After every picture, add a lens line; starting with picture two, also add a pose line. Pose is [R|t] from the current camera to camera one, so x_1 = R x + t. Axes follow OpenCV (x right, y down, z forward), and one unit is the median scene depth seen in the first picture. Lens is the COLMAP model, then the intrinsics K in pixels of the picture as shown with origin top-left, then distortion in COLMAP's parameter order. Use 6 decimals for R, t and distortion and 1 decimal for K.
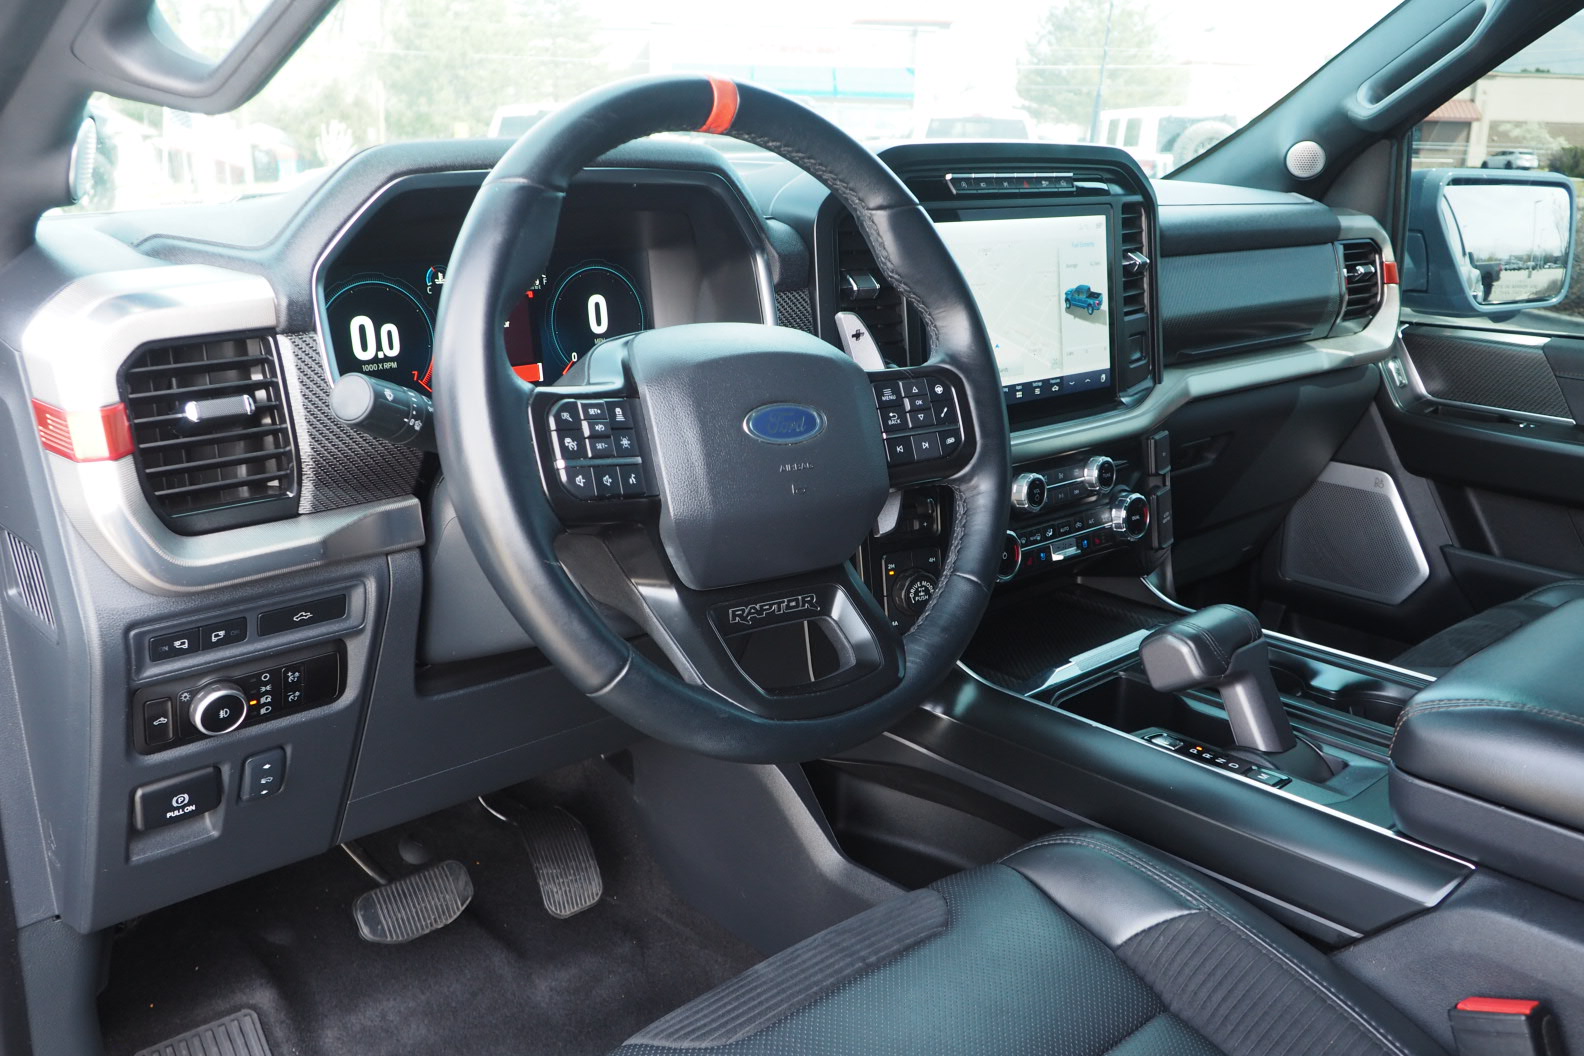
lens RADIAL K [[1323.5, 0, 792.0], [0, 1323.5, 528.0], [0, 0, 1]] dist [-0.013194, 0.000352]
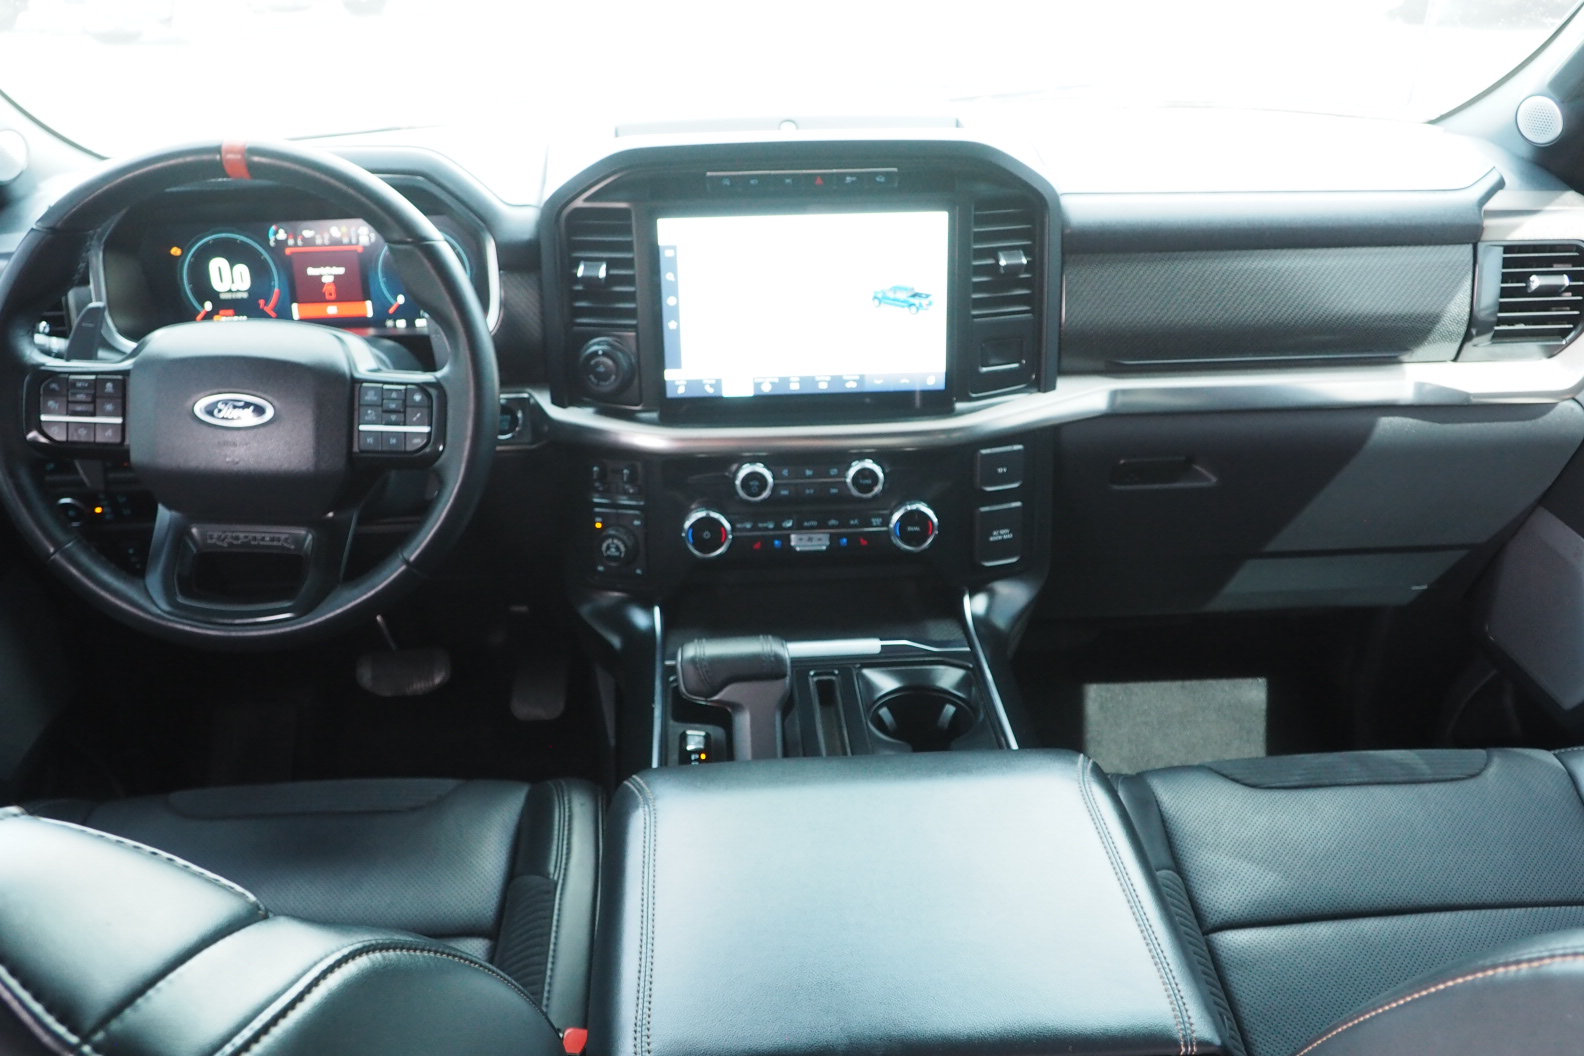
lens RADIAL K [[1323.5, 0, 792.0], [0, 1323.5, 528.0], [0, 0, 1]] dist [-0.013194, 0.000352]
pose [[0.786644, 0.254732, -0.562408, 0.854982], [-0.155074, 0.963237, 0.219377, -0.241904], [0.597615, -0.085356, 0.797227, 0.185907]]
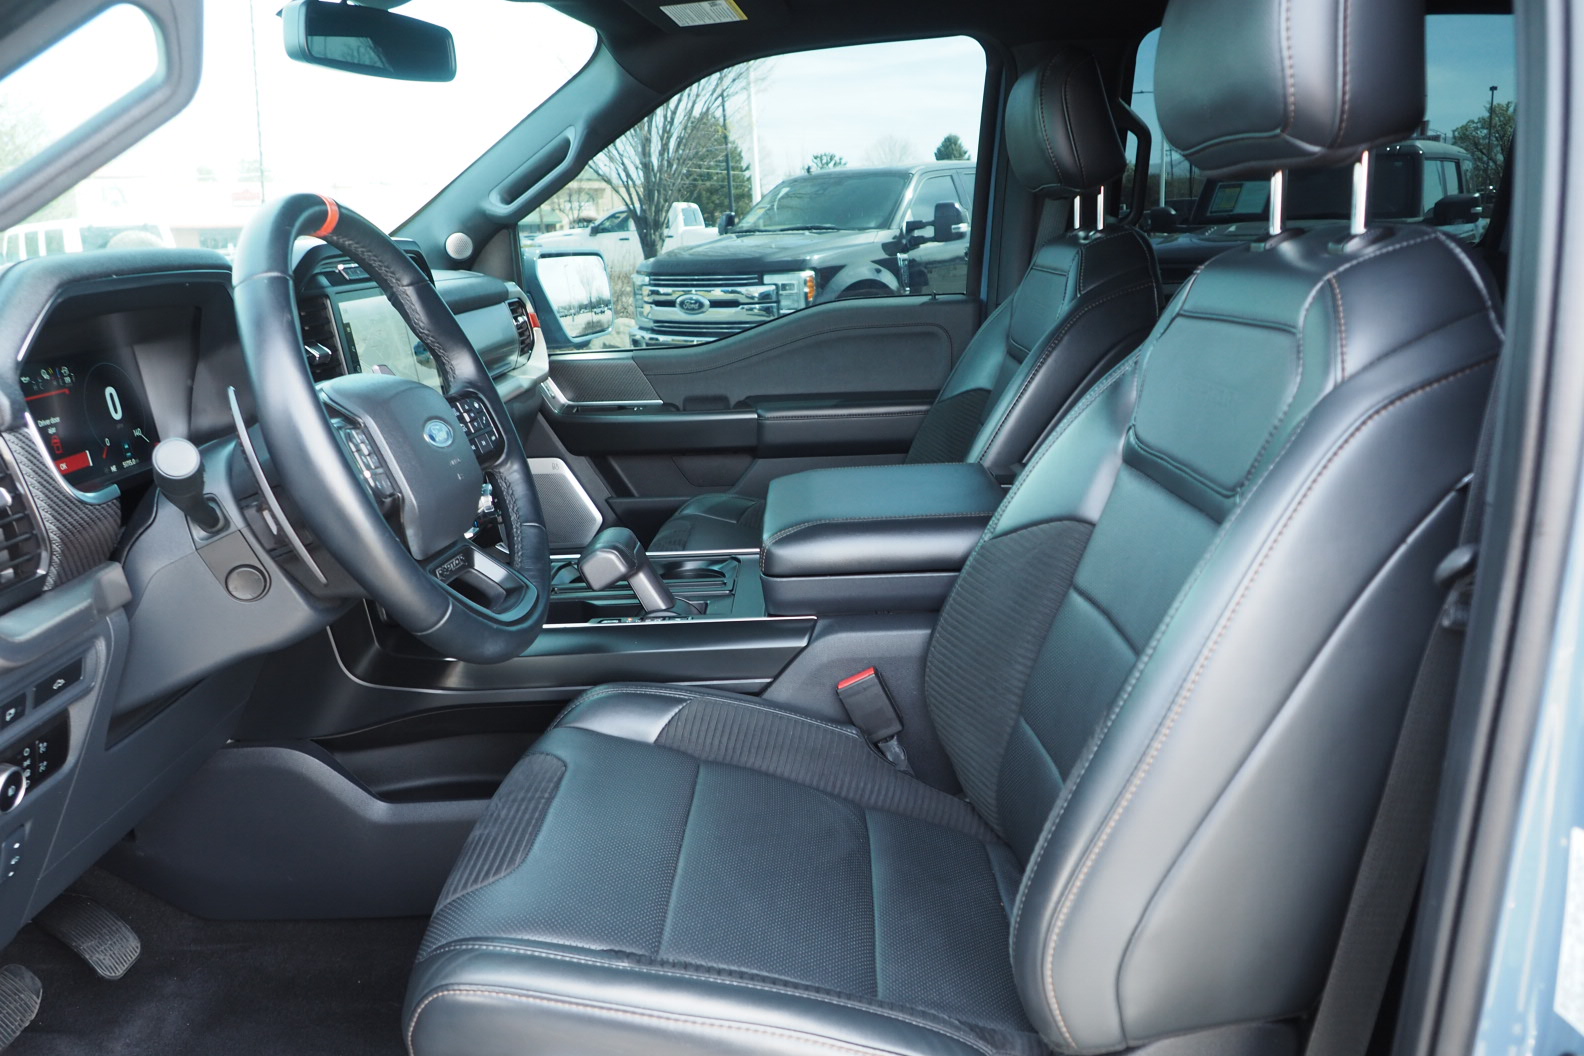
lens RADIAL K [[1146.4, 0, 792.0], [0, 1146.4, 528.0], [0, 0, 1]] dist [-0.029316, -0.002178]
pose [[0.682061, -0.219581, 0.697551, -0.441180], [0.245742, 0.967208, 0.064181, 0.023278], [-0.688770, 0.127642, 0.713655, -0.086510]]
